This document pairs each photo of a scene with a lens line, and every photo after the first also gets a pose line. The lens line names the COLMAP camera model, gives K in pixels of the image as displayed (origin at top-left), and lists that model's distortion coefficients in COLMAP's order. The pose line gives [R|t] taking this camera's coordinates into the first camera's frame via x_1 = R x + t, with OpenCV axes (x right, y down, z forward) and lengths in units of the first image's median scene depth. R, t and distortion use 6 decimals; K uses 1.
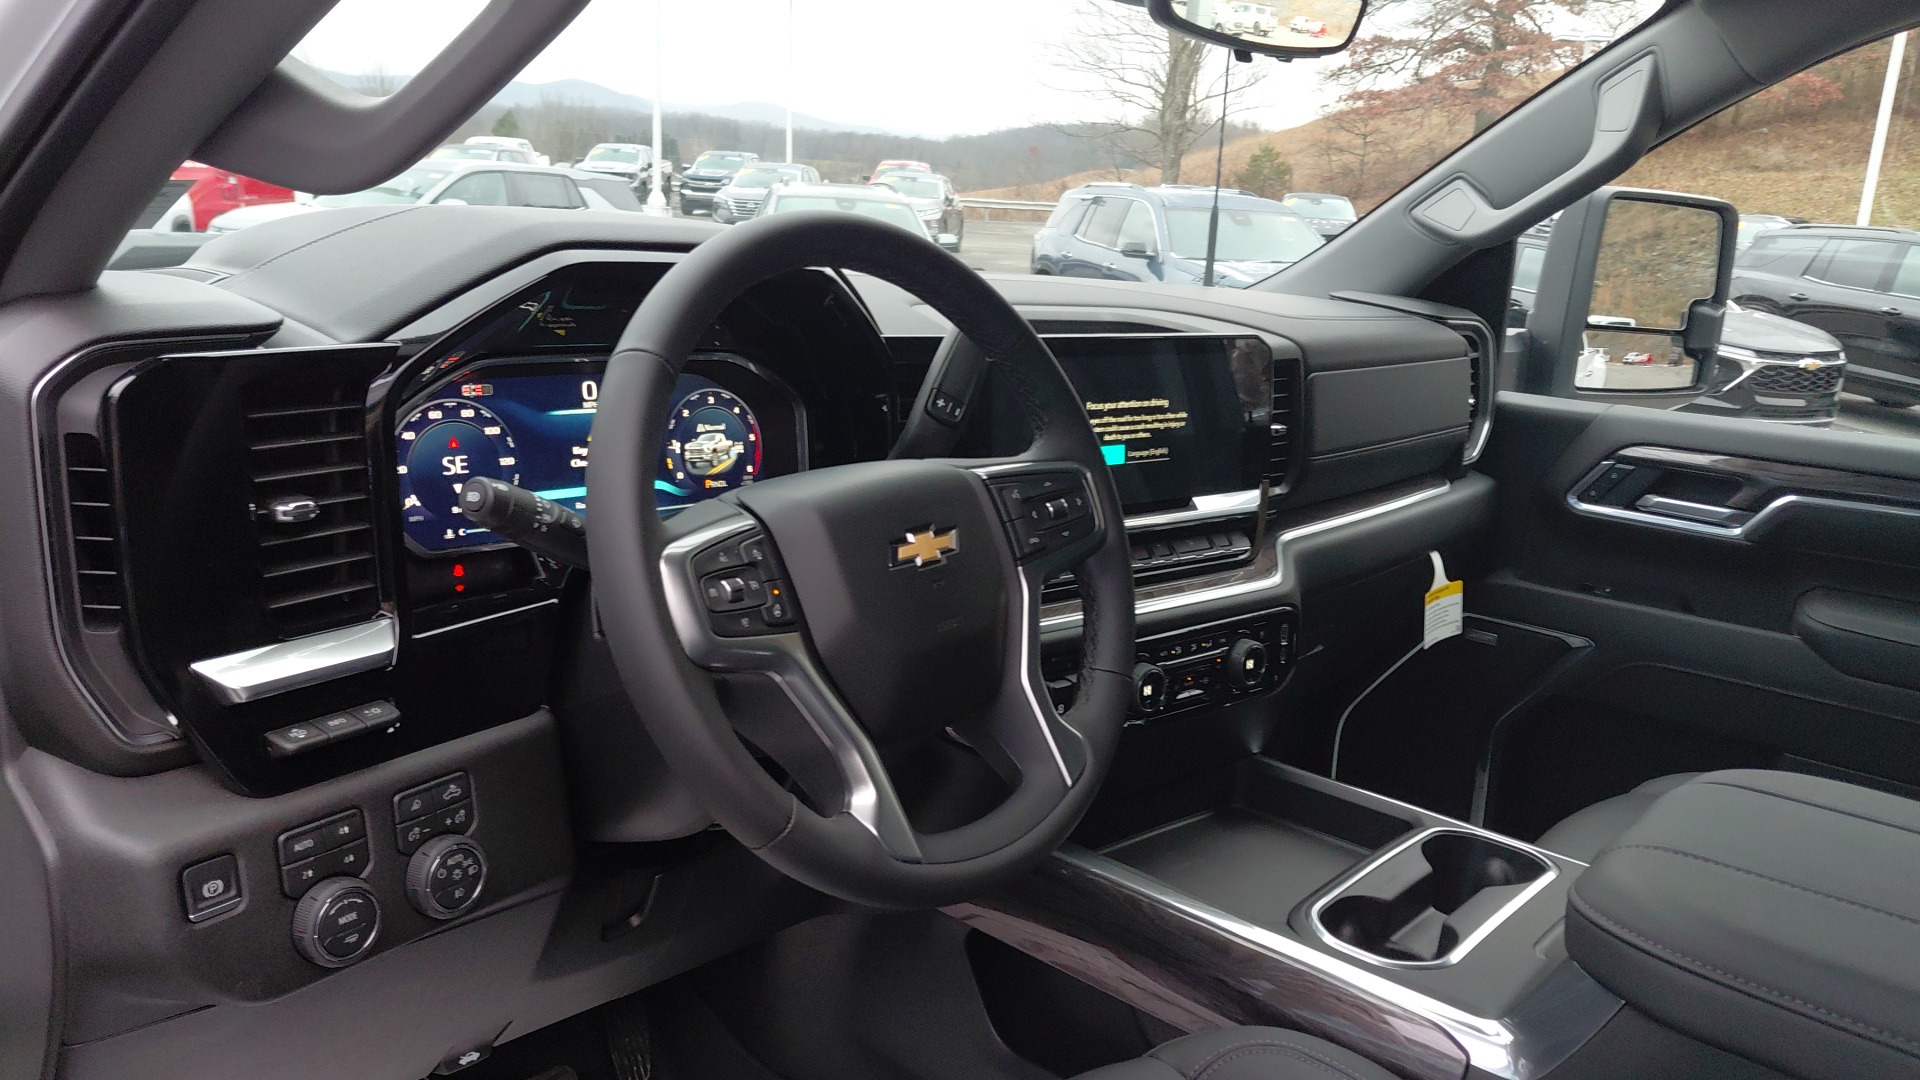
lens RADIAL K [[1472.3, 0, 960.0], [0, 1472.3, 540.0], [0, 0, 1]] dist [0.052887, -0.002408]
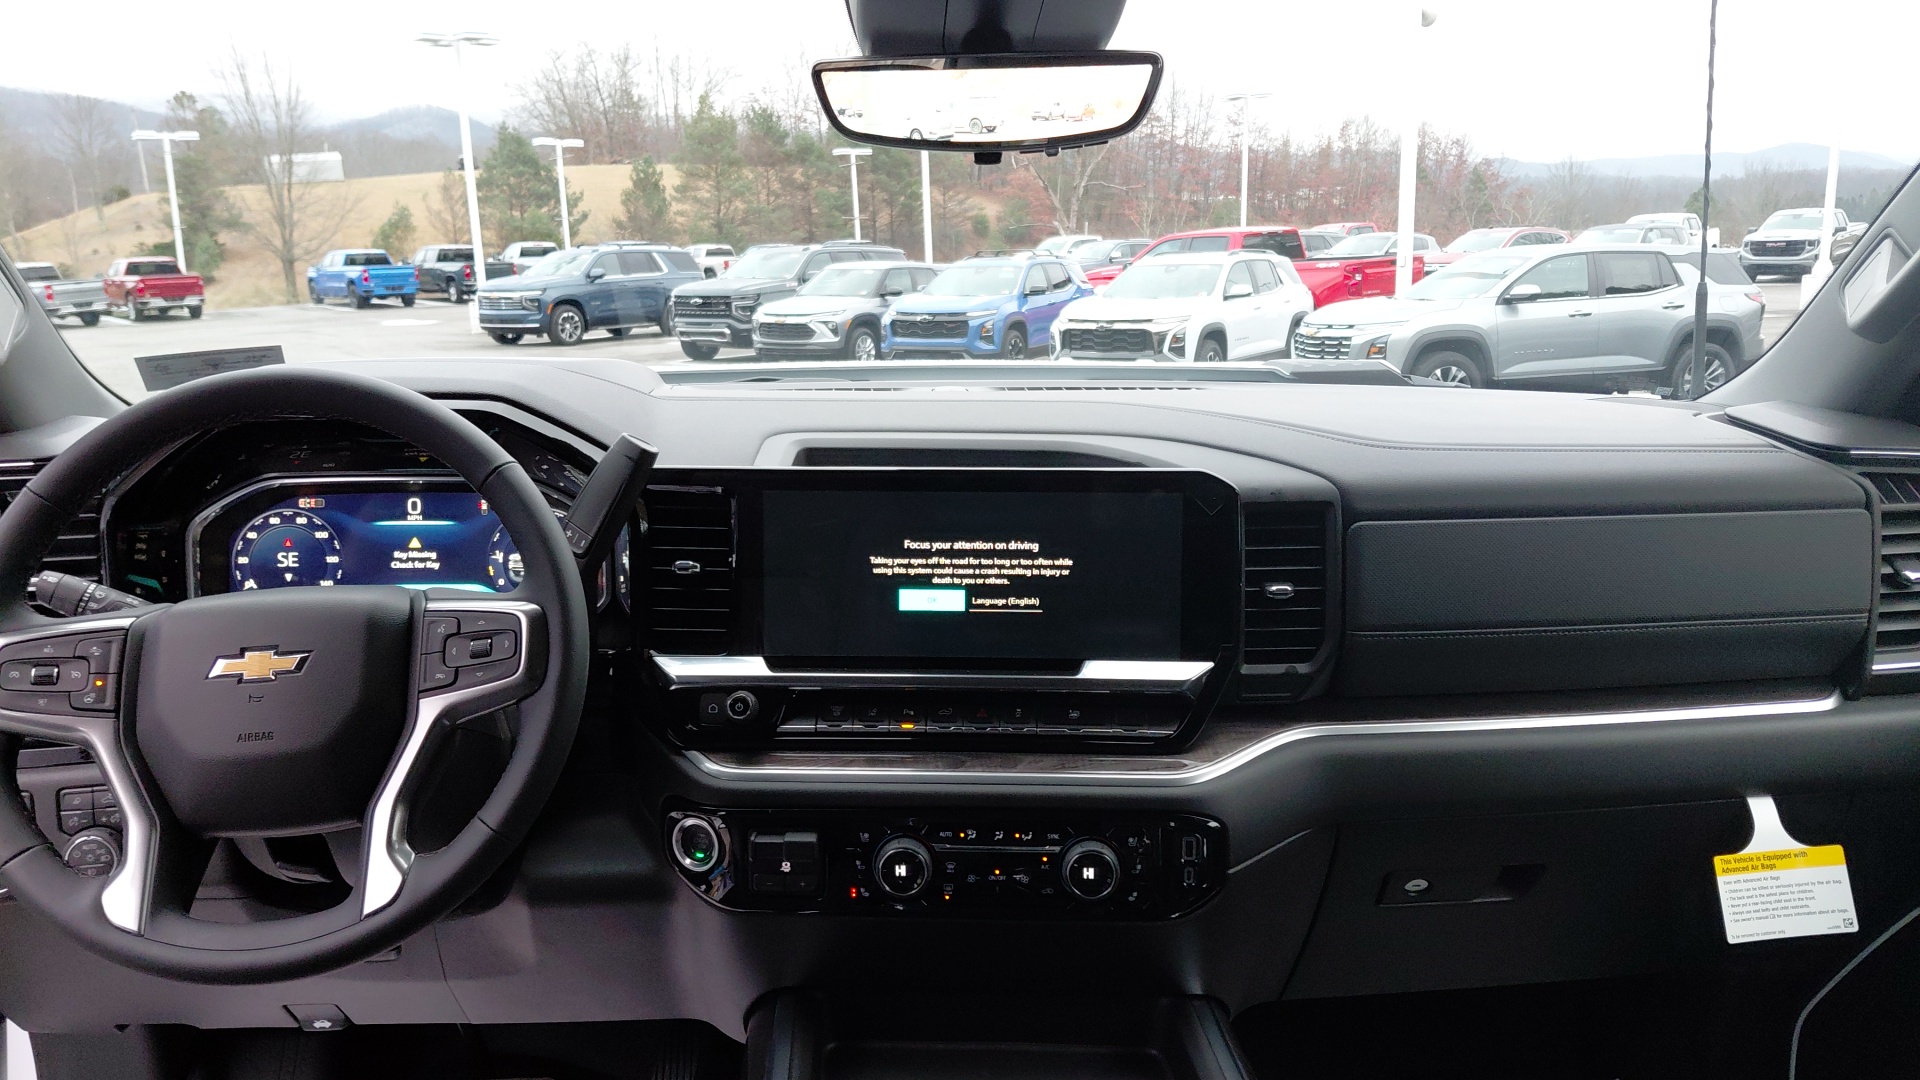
lens RADIAL K [[1440.5, 0, 961.7], [0, 1440.5, 501.8], [0, 0, 1]] dist [0.088612, -0.195278]
pose [[0.692347, 0.048723, -0.719918, 0.745234], [-0.103258, 0.994139, -0.032021, -0.090958], [0.714138, 0.096507, 0.693320, 0.395473]]
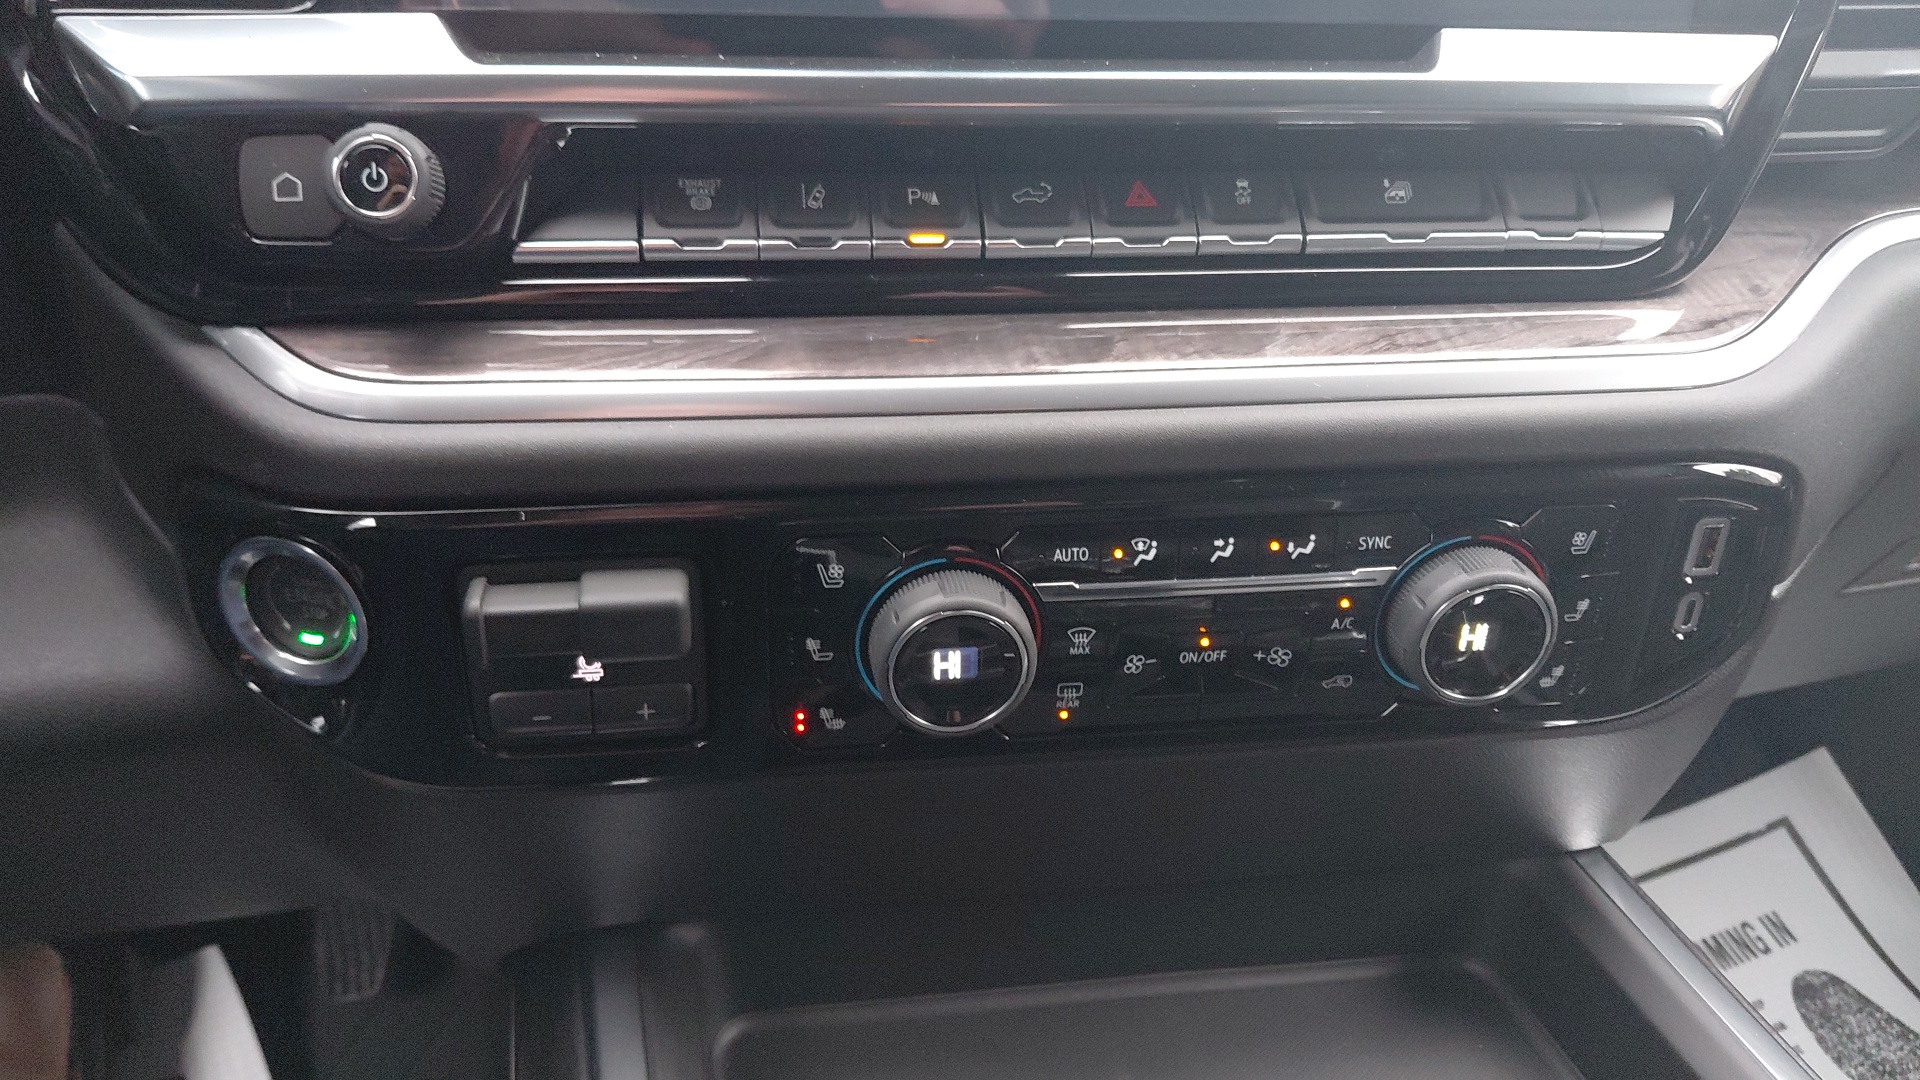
lens RADIAL K [[1395.4, 0, 968.0], [0, 1395.4, 553.8], [0, 0, 1]] dist [0.107557, -0.209567]
pose [[0.820117, 0.229628, -0.524099, 0.266792], [-0.097315, 0.958573, 0.267709, 0.004400], [0.563860, -0.168549, 0.808488, 0.759430]]
